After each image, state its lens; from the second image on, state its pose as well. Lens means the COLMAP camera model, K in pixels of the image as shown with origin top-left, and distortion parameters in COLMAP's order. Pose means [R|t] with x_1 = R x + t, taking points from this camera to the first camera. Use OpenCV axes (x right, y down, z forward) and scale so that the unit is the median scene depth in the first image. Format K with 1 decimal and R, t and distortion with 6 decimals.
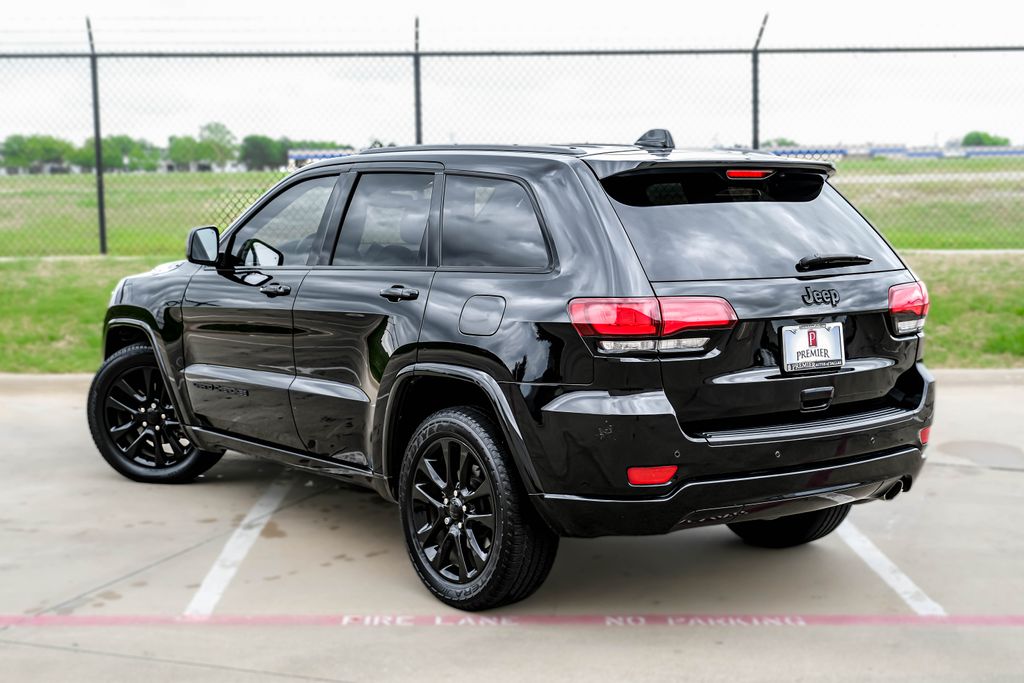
lens RADIAL K [[1664.4, 0, 512.0], [0, 1664.4, 341.5], [0, 0, 1]] dist [0.014178, 0.067290]
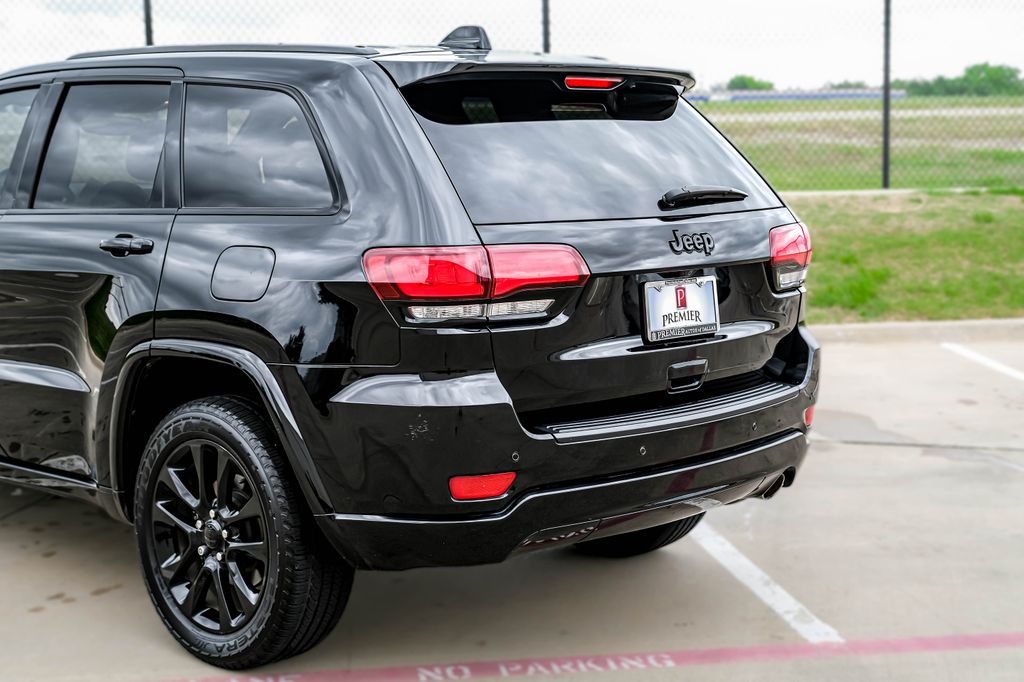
lens RADIAL K [[1728.5, 0, 559.4], [0, 1728.5, 381.5], [0, 0, 1]] dist [0.008410, 0.205587]
pose [[0.985319, -0.024956, 0.168888, -0.010036], [0.016597, 0.998575, 0.050725, -0.004331], [-0.169913, -0.047177, 0.984329, 0.215578]]
